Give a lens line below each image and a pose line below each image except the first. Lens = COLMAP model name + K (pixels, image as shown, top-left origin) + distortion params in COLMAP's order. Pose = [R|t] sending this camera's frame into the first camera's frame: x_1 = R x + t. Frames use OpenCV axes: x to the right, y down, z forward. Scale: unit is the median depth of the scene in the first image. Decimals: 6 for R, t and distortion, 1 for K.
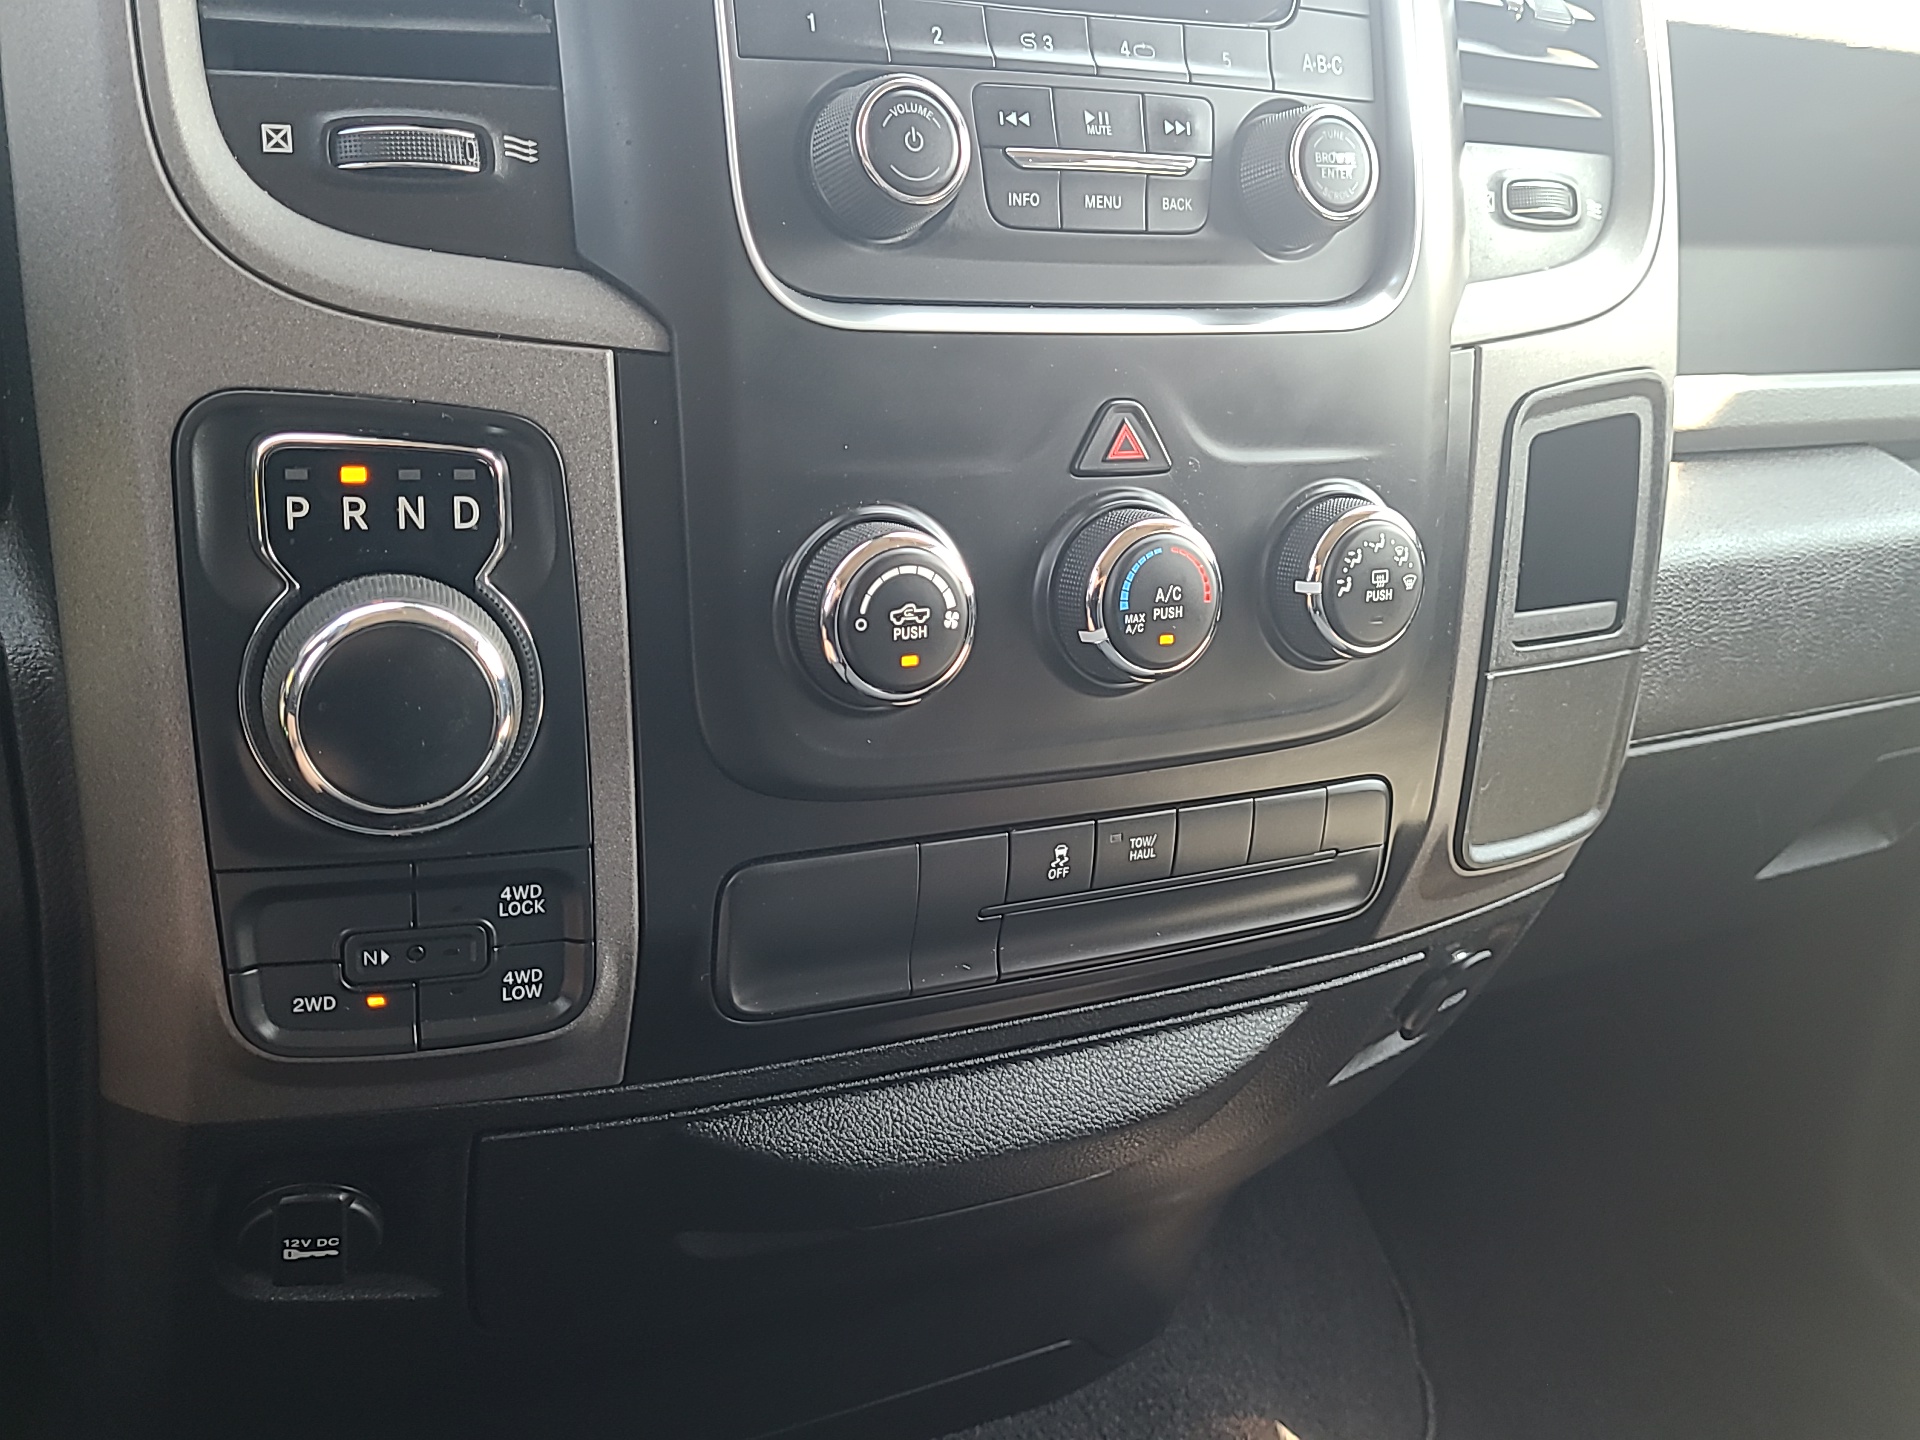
lens RADIAL K [[1964.1, 0, 963.5], [0, 1964.1, 708.3], [0, 0, 1]] dist [0.013085, 0.000000]
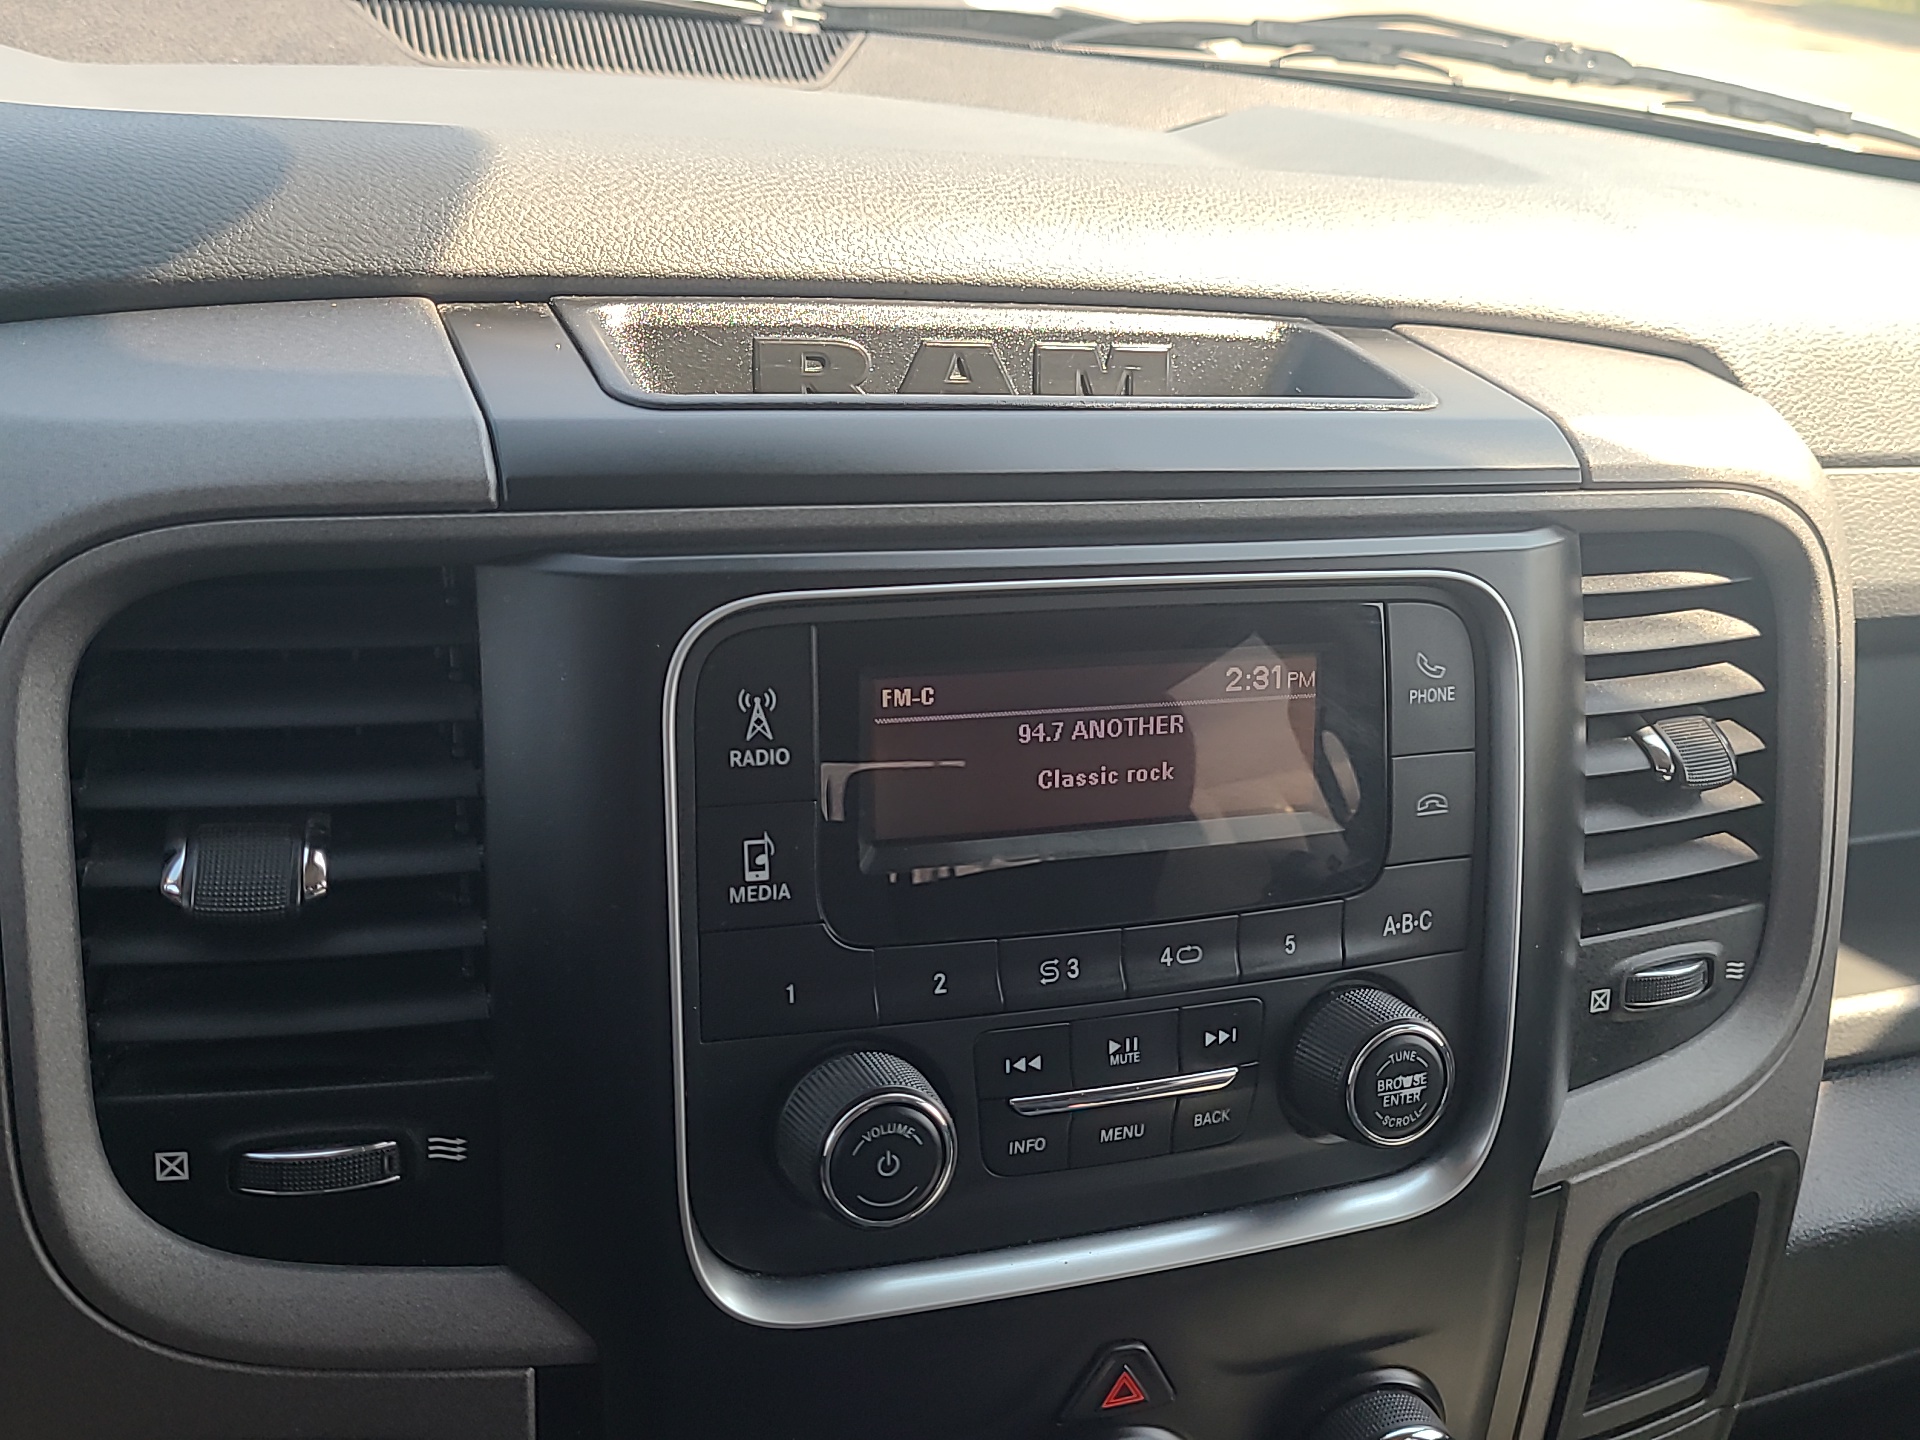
lens RADIAL K [[1964.1, 0, 949.7], [0, 1964.1, 694.1], [0, 0, 1]] dist [0.013085, 0.000000]
pose [[0.990499, 0.099054, -0.095393, 0.060681], [-0.088195, 0.989785, 0.112012, -0.558883], [0.105514, -0.102534, 0.989118, 0.146811]]
